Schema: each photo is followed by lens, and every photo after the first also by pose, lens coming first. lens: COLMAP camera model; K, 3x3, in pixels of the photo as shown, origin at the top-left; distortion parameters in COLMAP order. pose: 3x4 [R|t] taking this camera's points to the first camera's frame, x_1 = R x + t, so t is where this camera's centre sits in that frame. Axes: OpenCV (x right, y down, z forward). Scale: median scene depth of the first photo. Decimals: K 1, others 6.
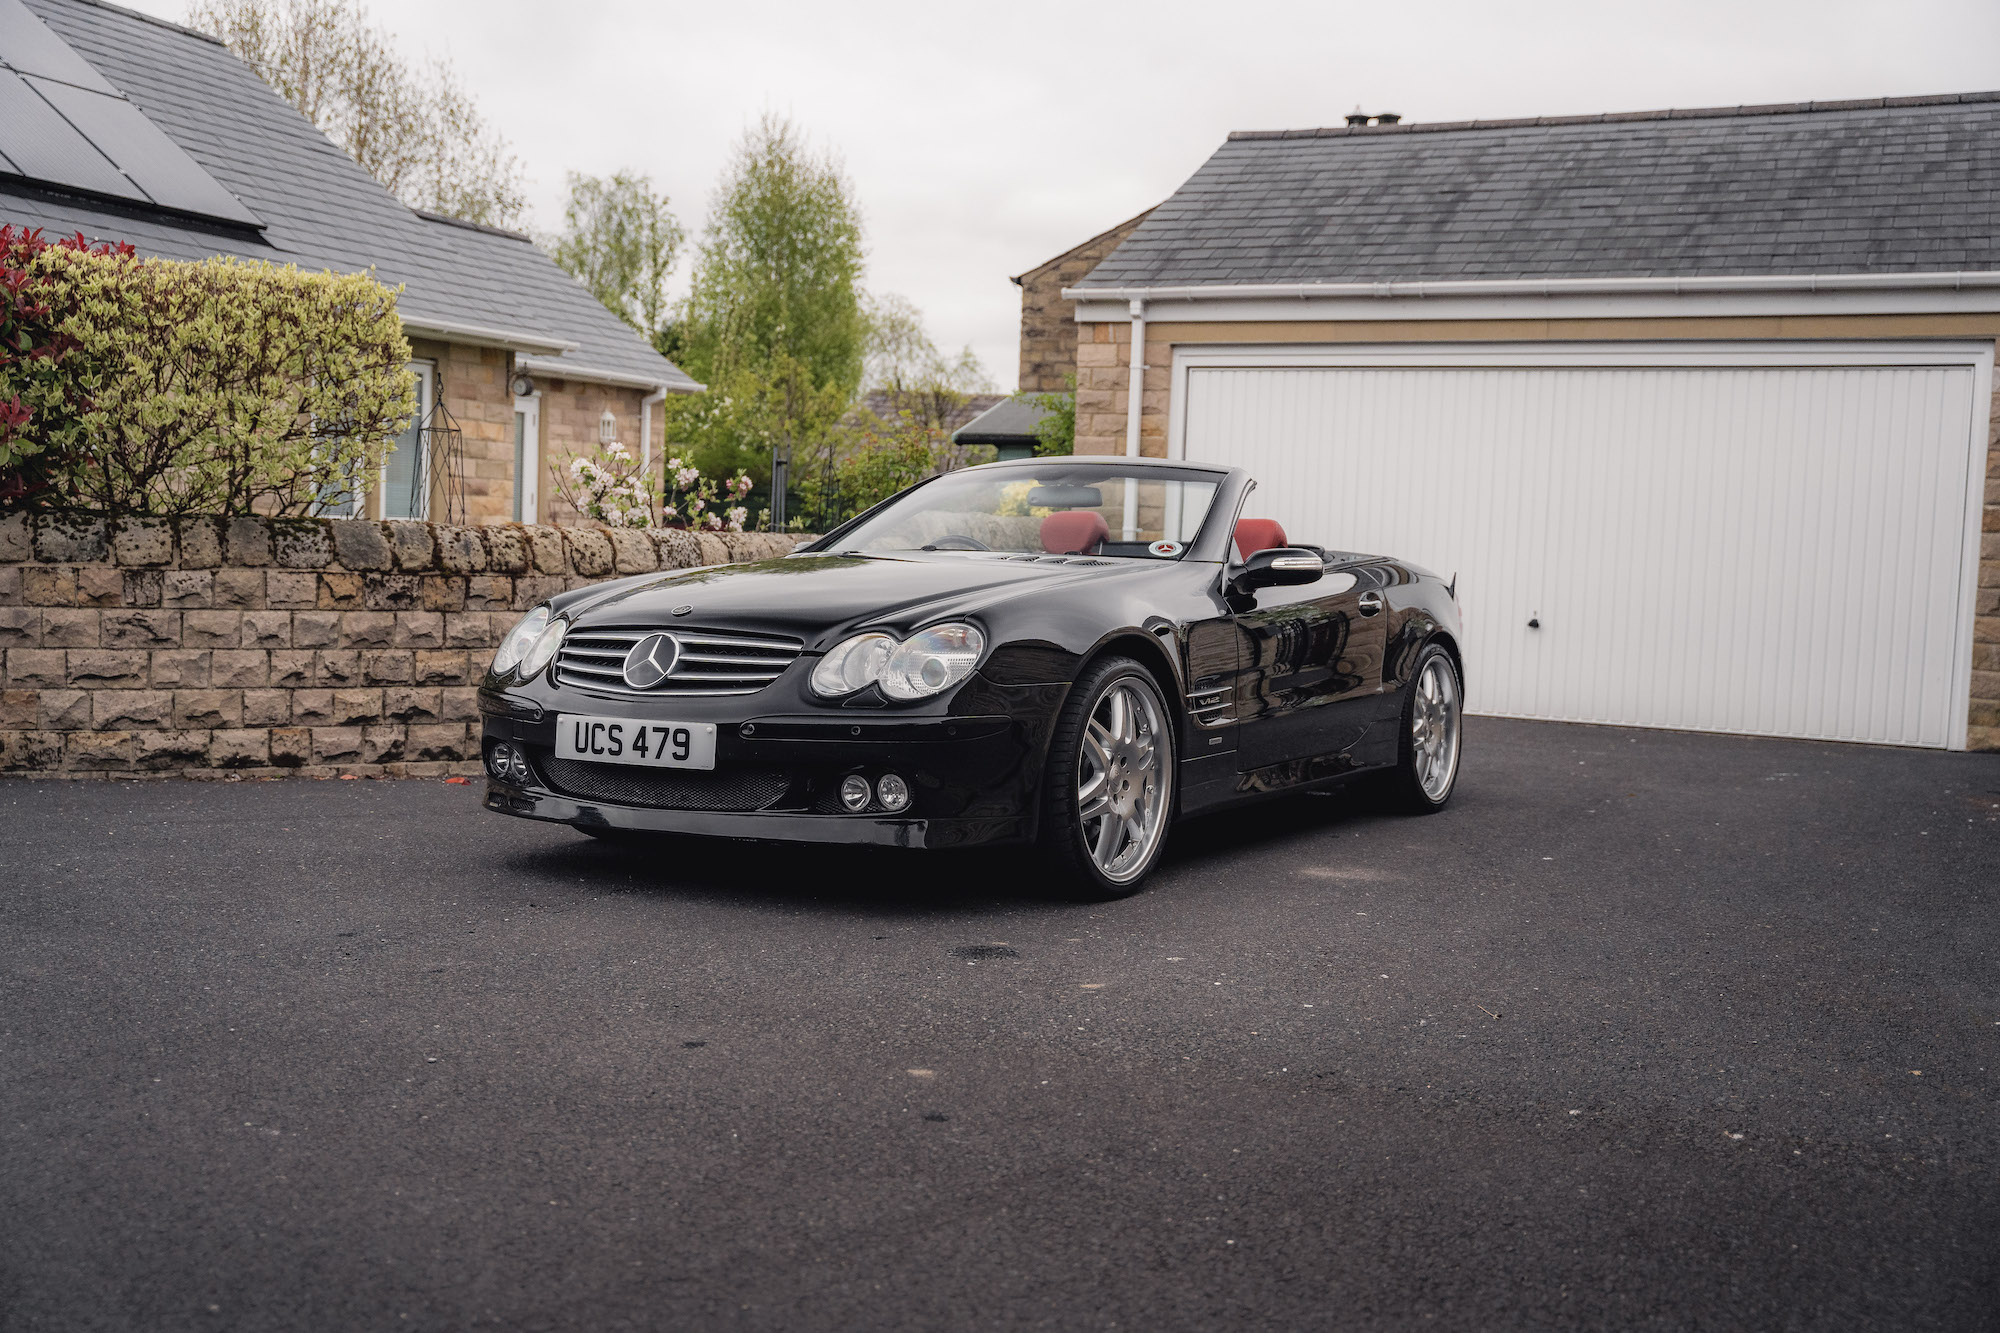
lens RADIAL K [[1900.7, 0, 1030.0], [0, 1900.7, 672.3], [0, 0, 1]] dist [0.019615, 0.000000]
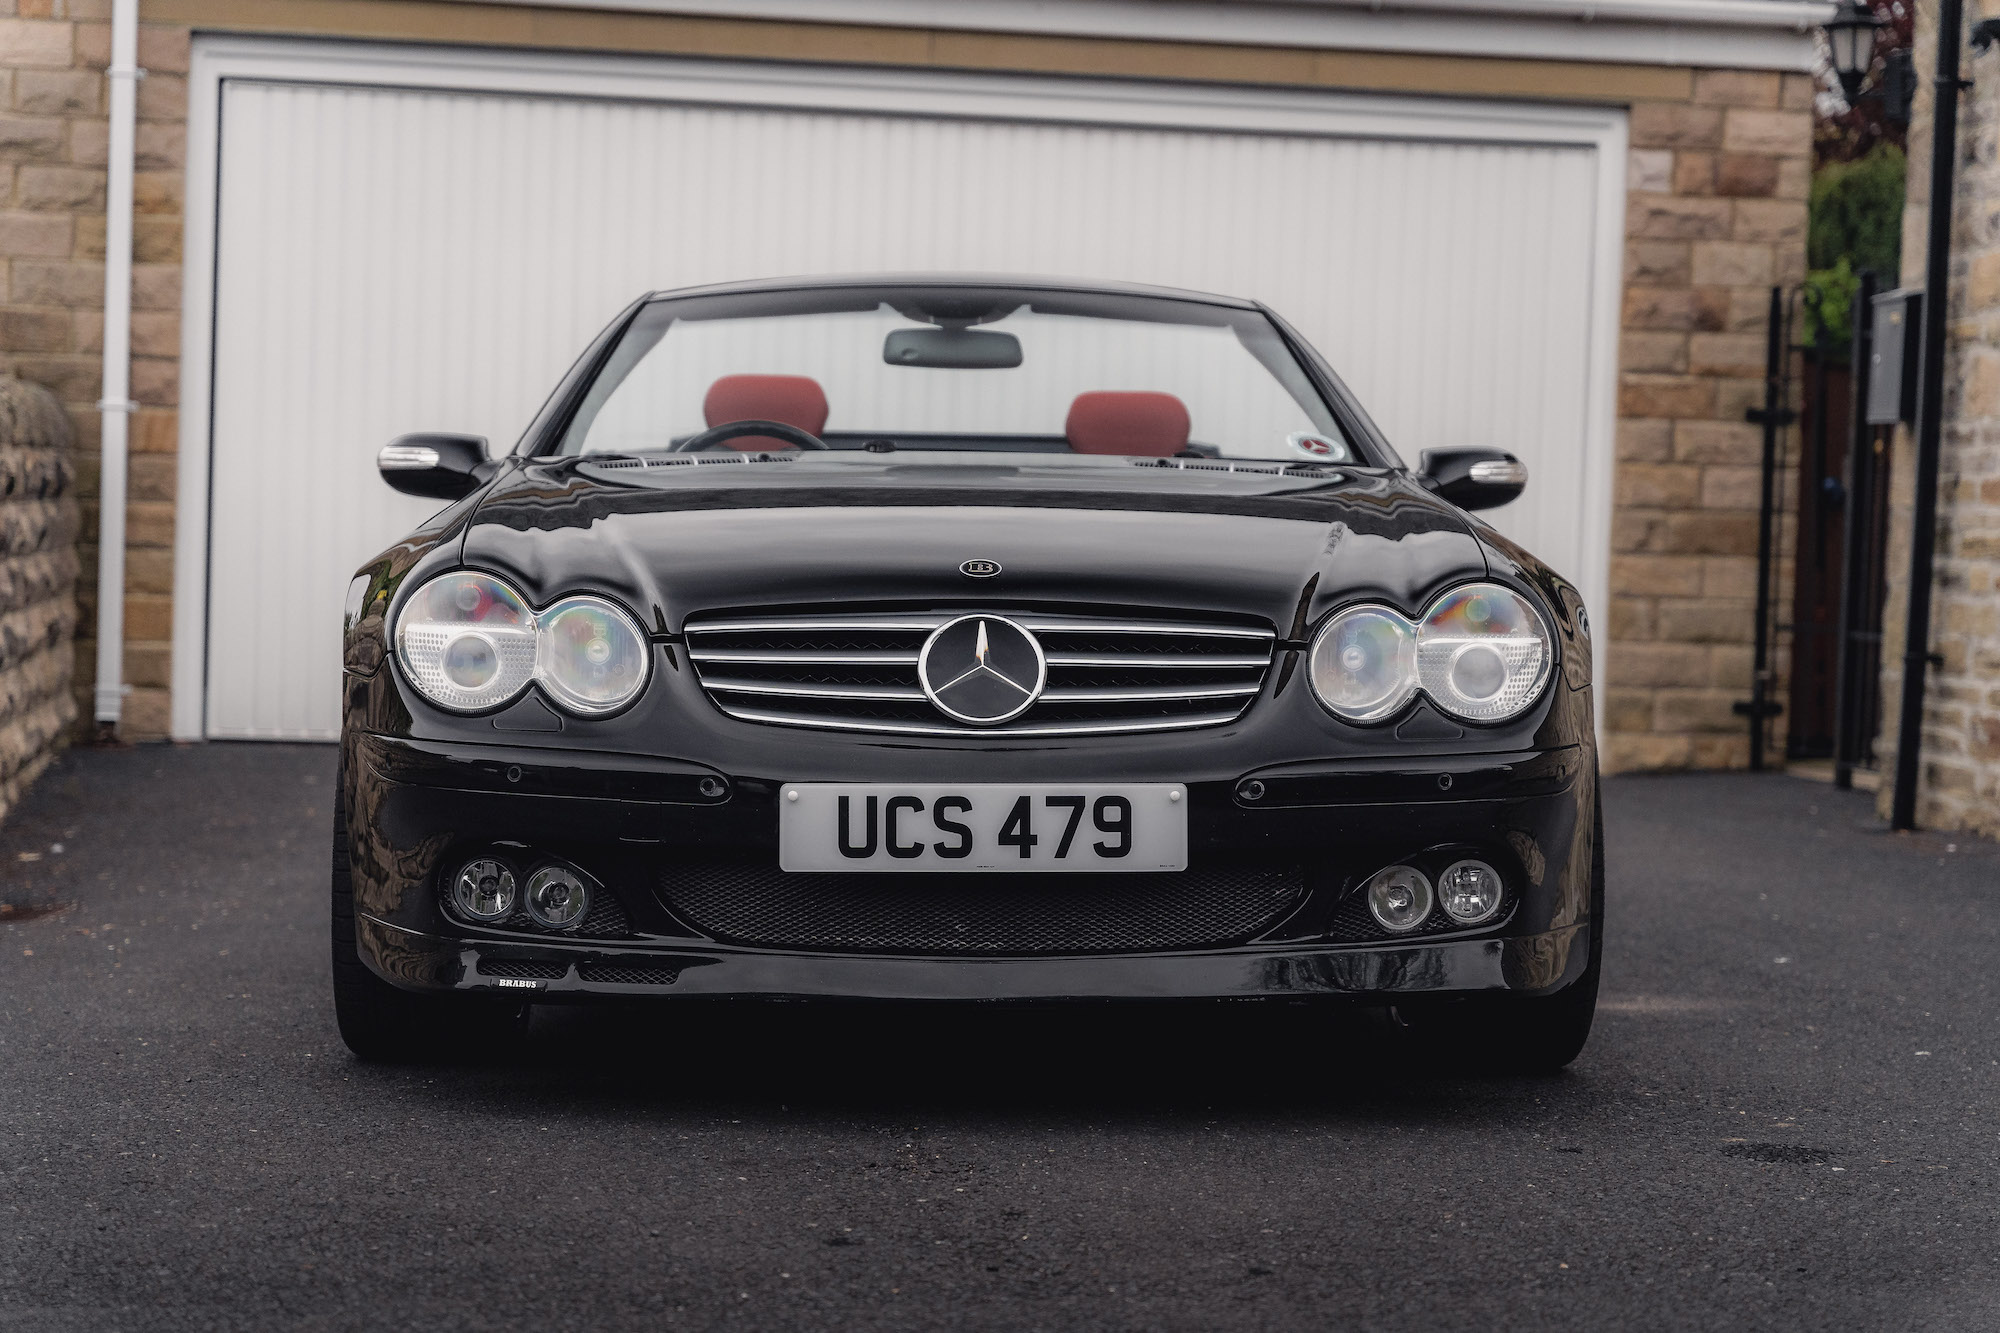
lens RADIAL K [[3818.0, 0, 1011.2], [0, 3818.0, 664.0], [0, 0, 1]] dist [0.049811, 0.000000]
pose [[0.850533, -0.031334, 0.524988, -0.359485], [0.035459, 0.999369, 0.002201, -0.004486], [-0.524726, 0.016743, 0.851107, 0.065482]]
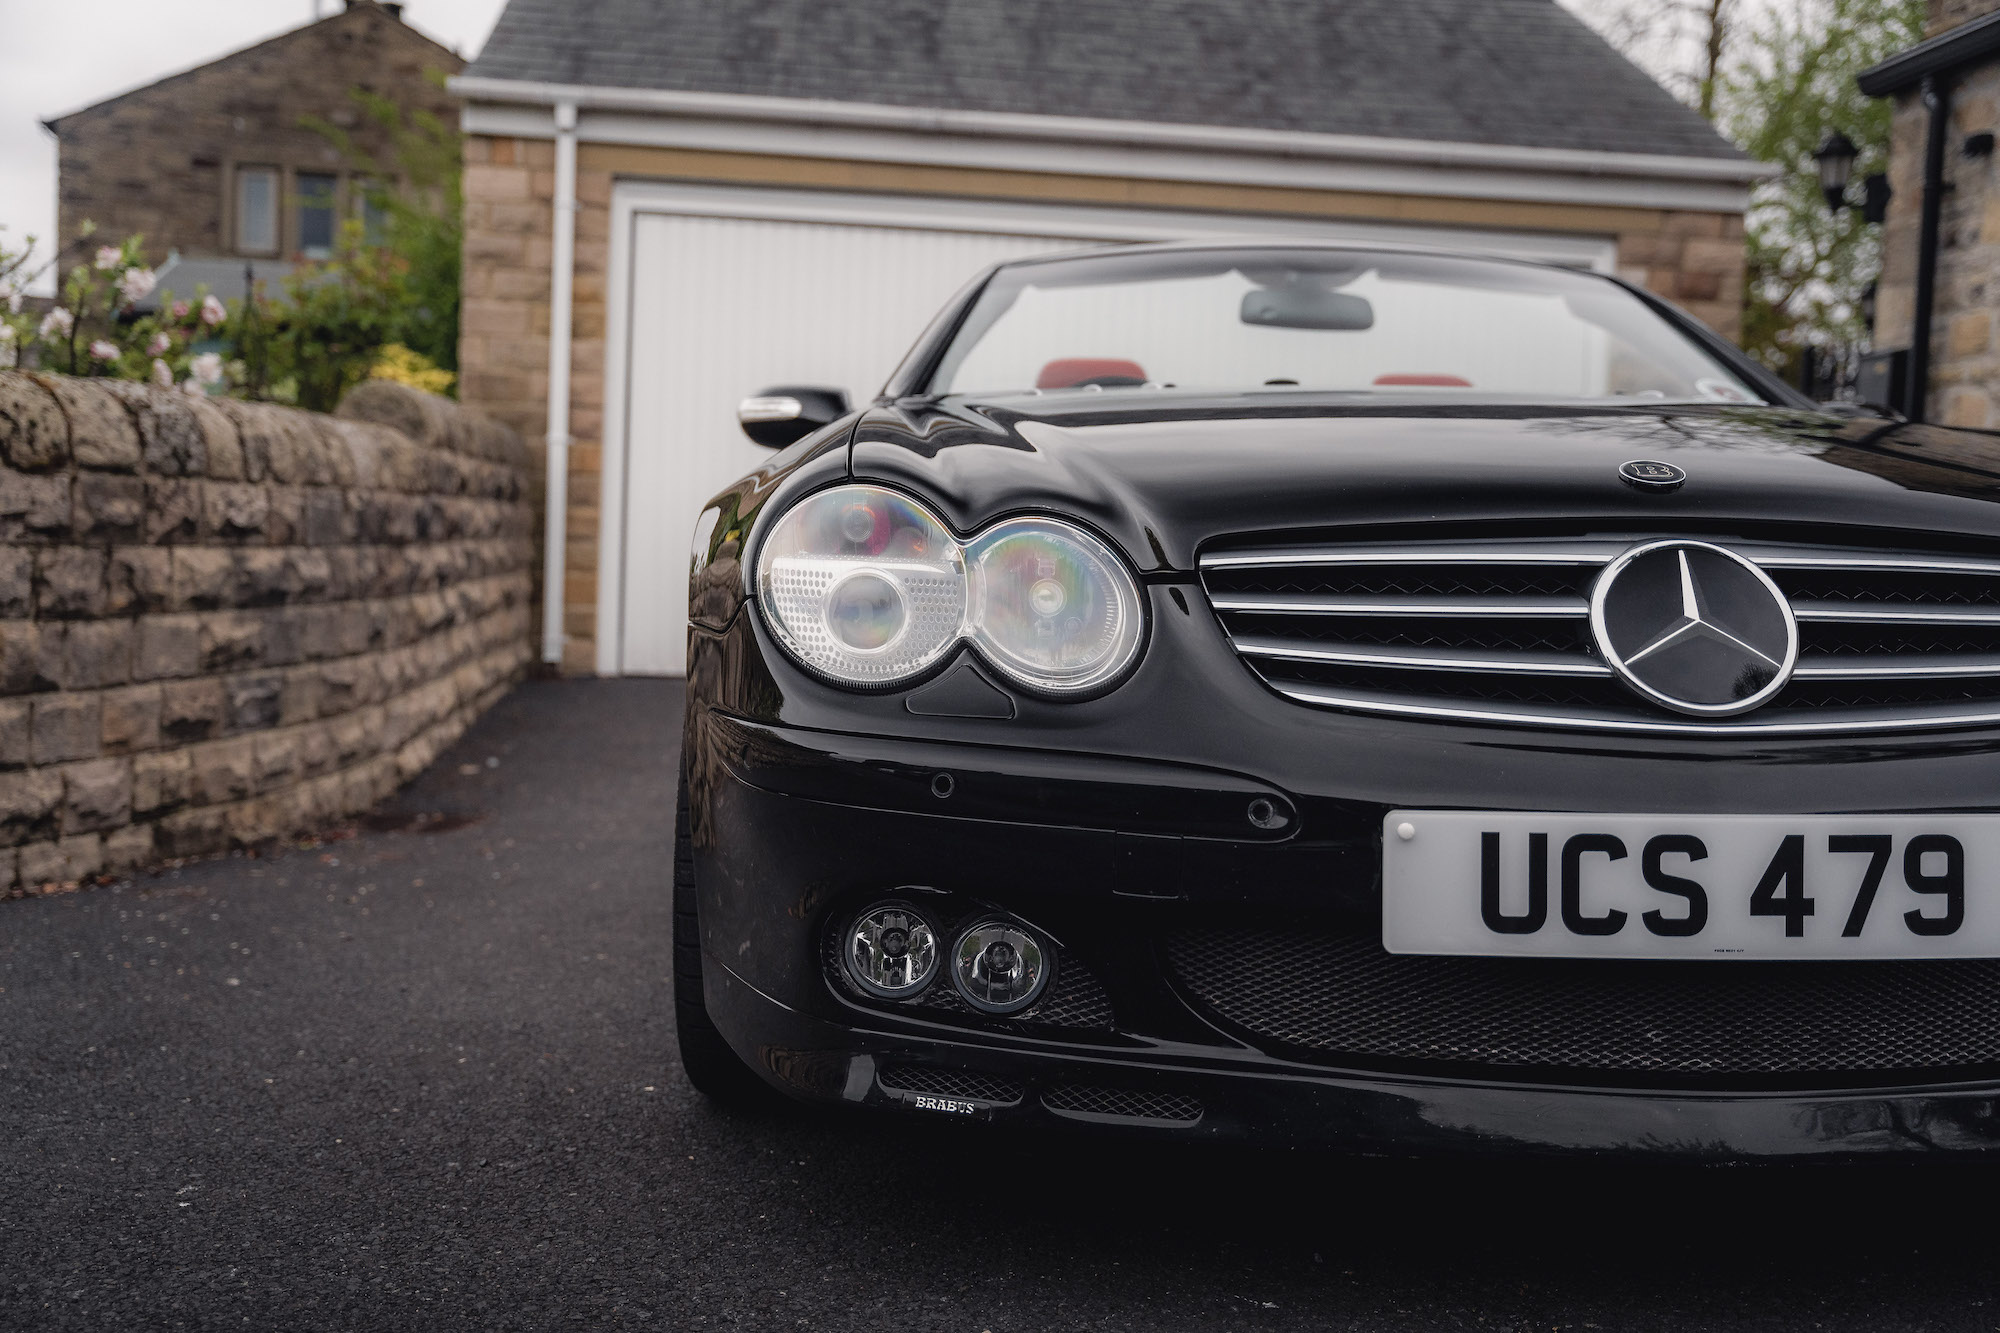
lens RADIAL K [[2017.6, 0, 1007.4], [0, 2017.6, 661.1], [0, 0, 1]] dist [0.010368, 0.000000]
pose [[0.867787, -0.033862, 0.495782, -0.230261], [0.028789, 0.999426, 0.017870, -0.004455], [-0.496102, -0.001234, 0.868263, 0.379214]]
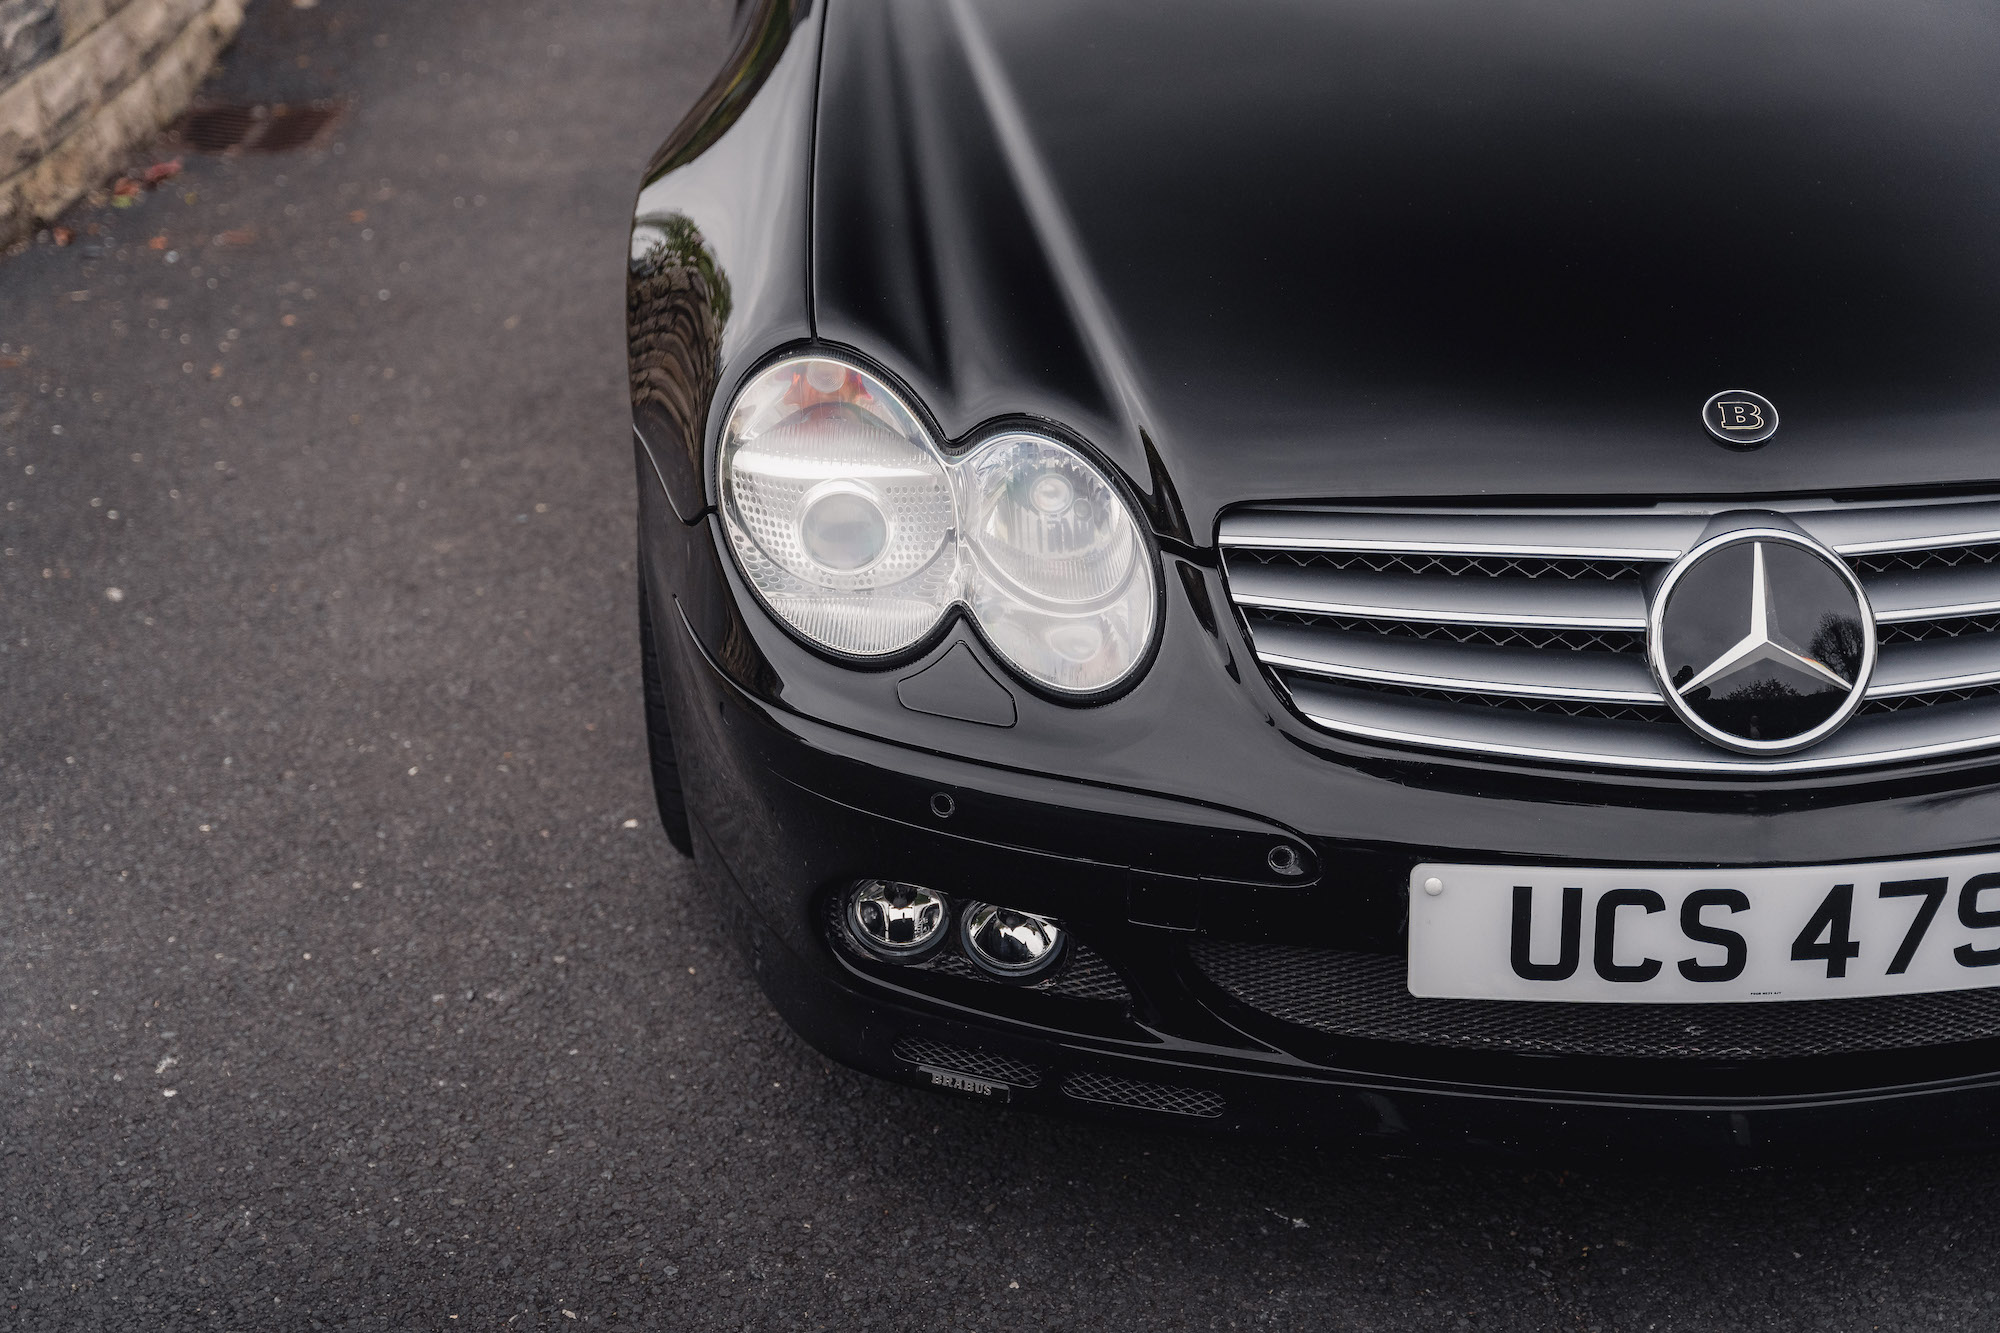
lens RADIAL K [[2756.9, 0, 1022.4], [0, 2756.9, 624.5], [0, 0, 1]] dist [0.028037, 0.000000]
pose [[0.865627, -0.260312, 0.427700, -0.234025], [0.070761, 0.909252, 0.410186, -0.092122], [-0.495663, -0.324804, 0.805494, 0.357462]]
